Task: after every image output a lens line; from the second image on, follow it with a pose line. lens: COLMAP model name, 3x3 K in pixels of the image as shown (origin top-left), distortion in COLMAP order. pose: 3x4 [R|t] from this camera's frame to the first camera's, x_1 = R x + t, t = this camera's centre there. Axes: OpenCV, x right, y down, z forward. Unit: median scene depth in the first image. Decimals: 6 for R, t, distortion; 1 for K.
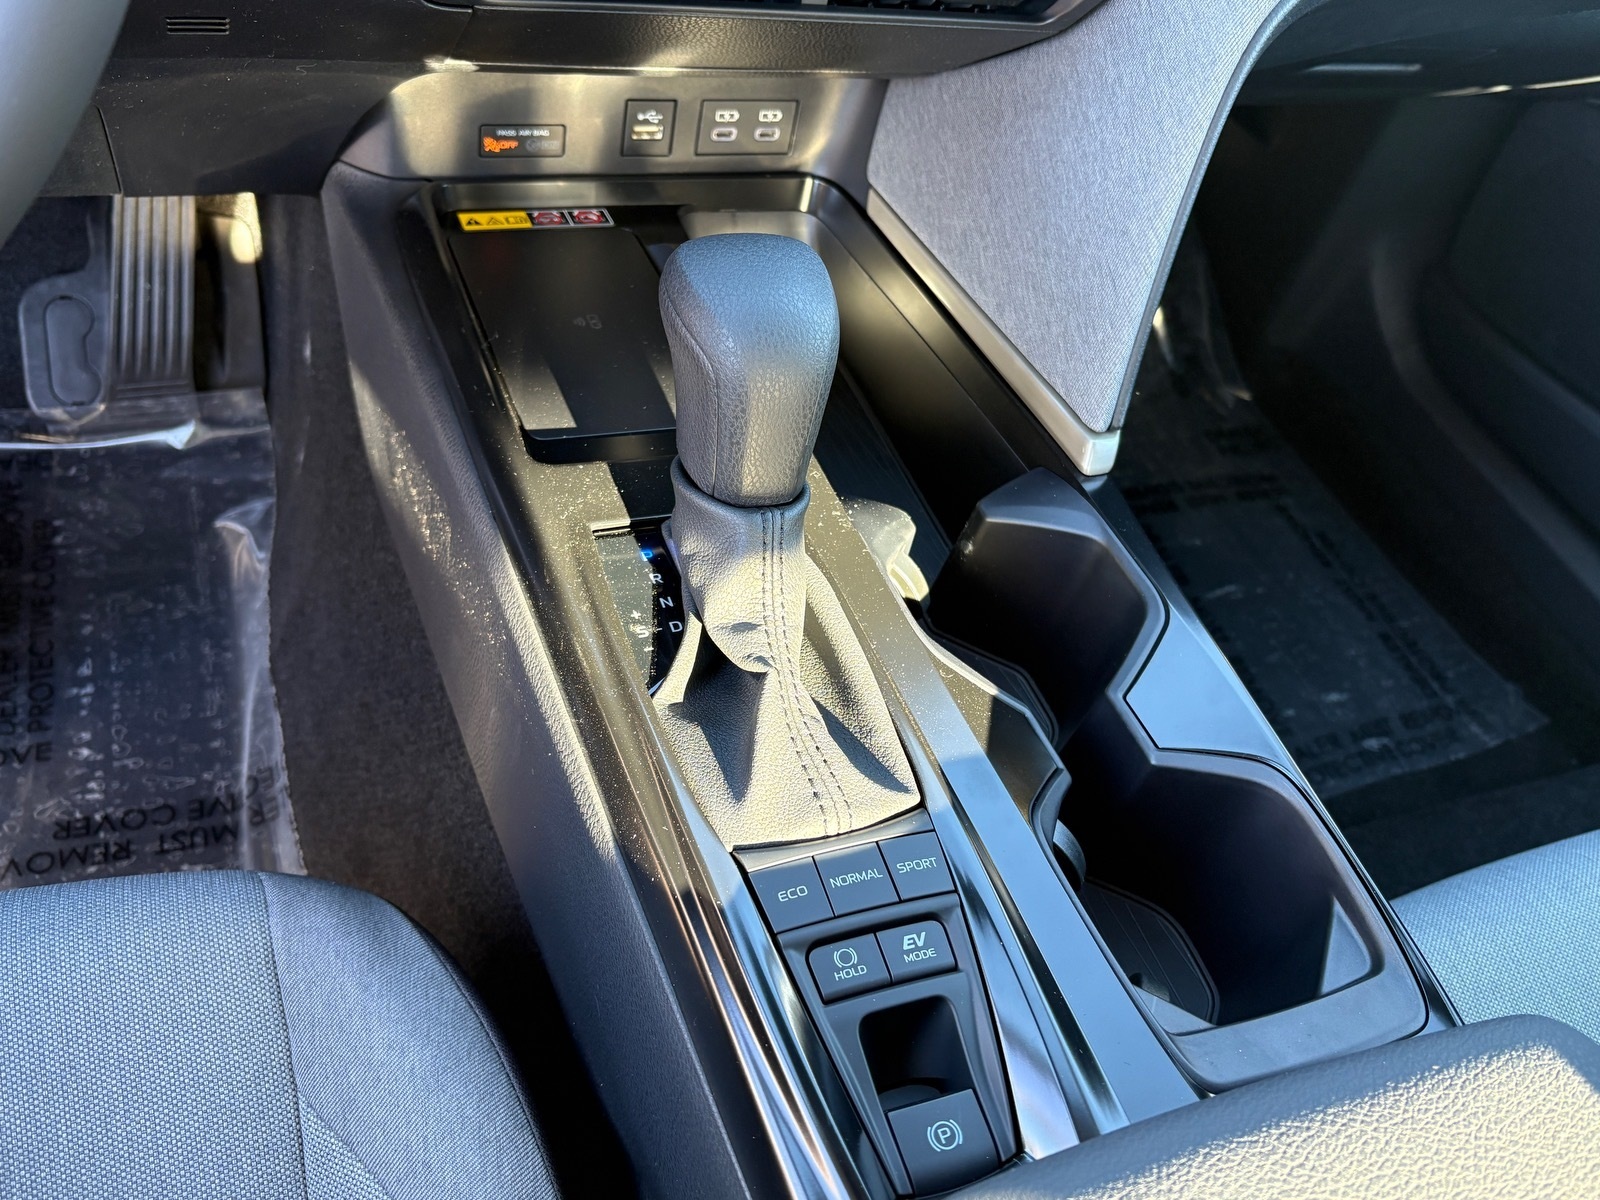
lens RADIAL K [[1365.8, 0, 792.5], [0, 1365.8, 599.6], [0, 0, 1]] dist [0.004938, -0.016004]
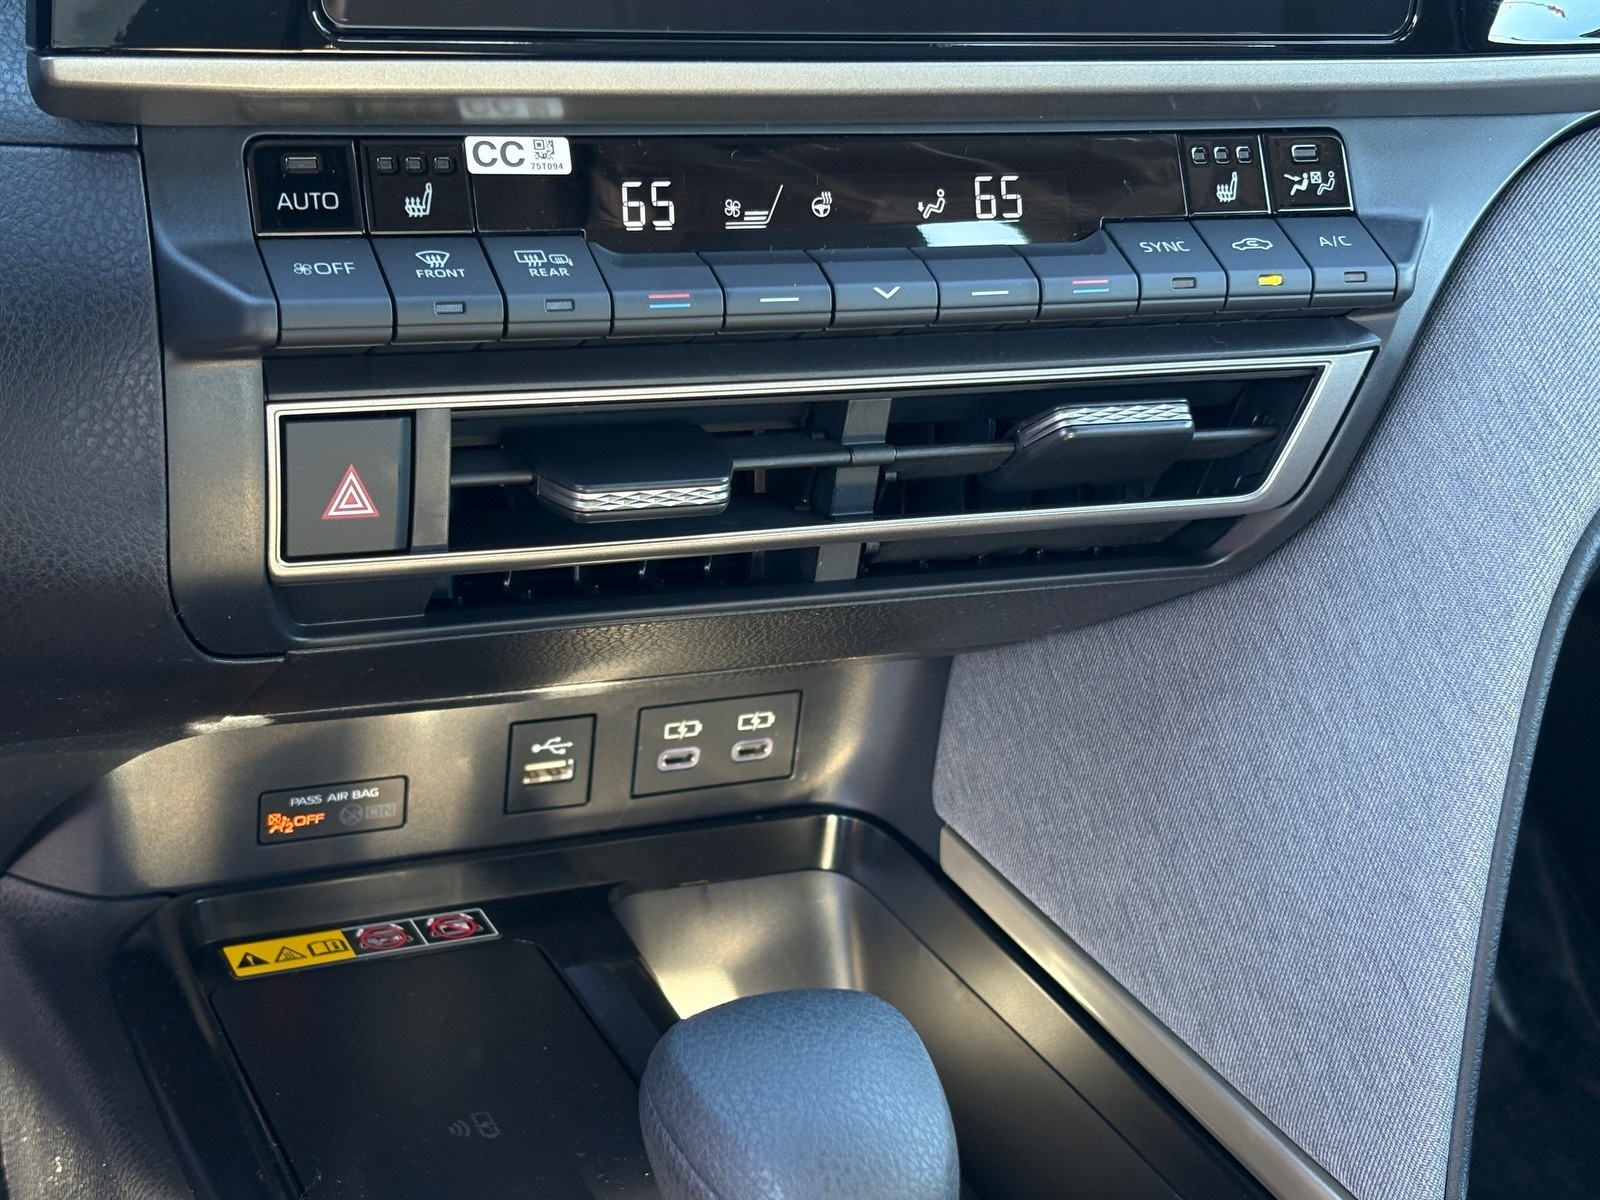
lens RADIAL K [[2718.3, 0, 798.9], [0, 2718.3, 614.8], [0, 0, 1]] dist [0.154807, 0.000000]
pose [[0.995353, -0.091012, 0.031449, -0.033713], [0.096287, 0.944268, -0.314781, -0.035354], [-0.001047, 0.316347, 0.948643, -0.120783]]
